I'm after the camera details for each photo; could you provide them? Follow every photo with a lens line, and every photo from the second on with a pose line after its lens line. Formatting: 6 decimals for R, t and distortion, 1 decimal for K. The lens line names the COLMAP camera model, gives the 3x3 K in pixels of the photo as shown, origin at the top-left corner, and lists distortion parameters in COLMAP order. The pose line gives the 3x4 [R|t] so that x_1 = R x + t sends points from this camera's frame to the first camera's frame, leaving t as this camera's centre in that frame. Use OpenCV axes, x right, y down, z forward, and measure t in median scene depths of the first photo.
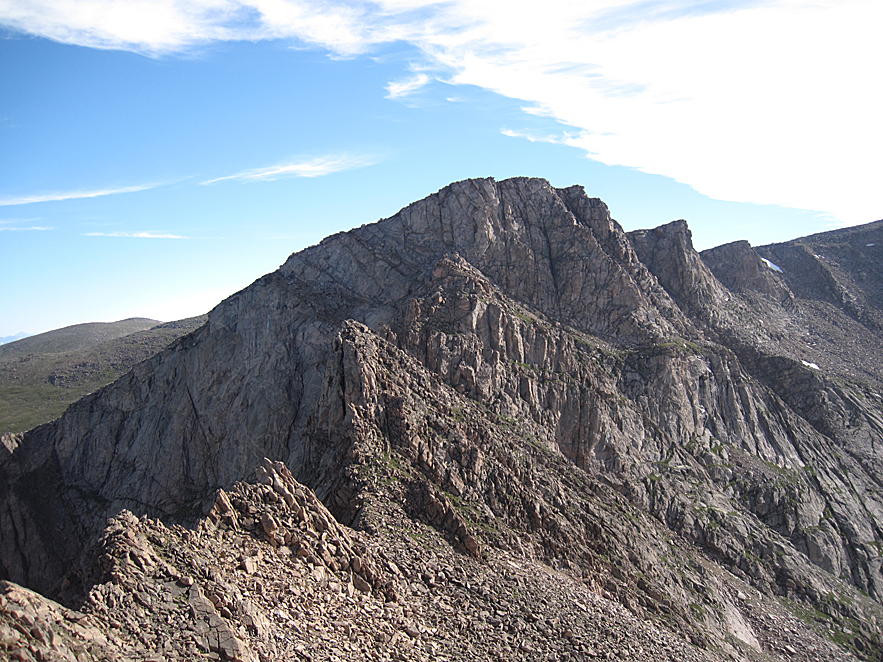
lens RADIAL K [[911.6, 0, 474.1], [0, 911.6, 348.5], [0, 0, 1]] dist [-0.113960, 0.026992]
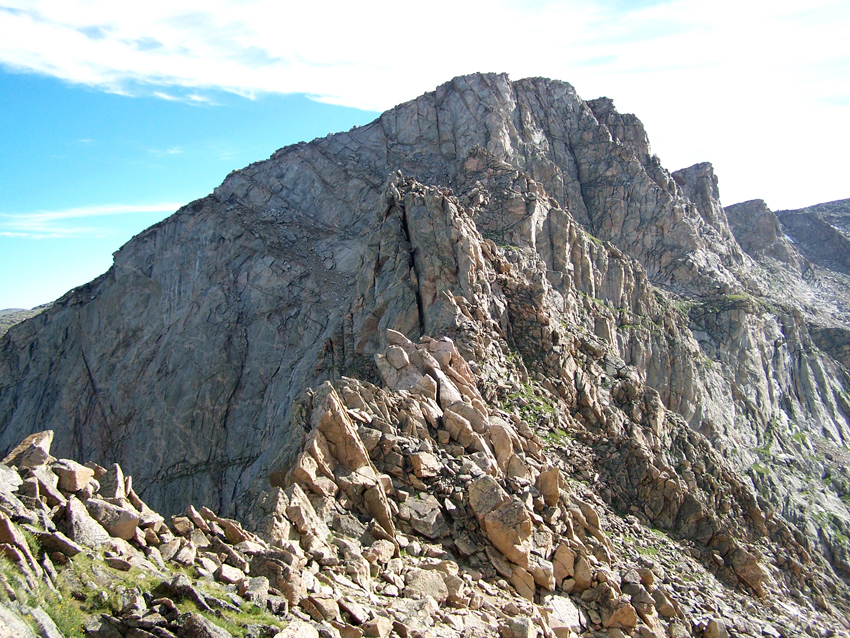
lens RADIAL K [[922.2, 0, 423.2], [0, 922.2, 342.2], [0, 0, 1]] dist [-0.176701, 0.363474]
pose [[0.997690, 0.018494, 0.065370, -0.100457], [-0.017142, 0.999629, -0.021174, 0.055422], [-0.065738, 0.020004, 0.997636, 0.270274]]
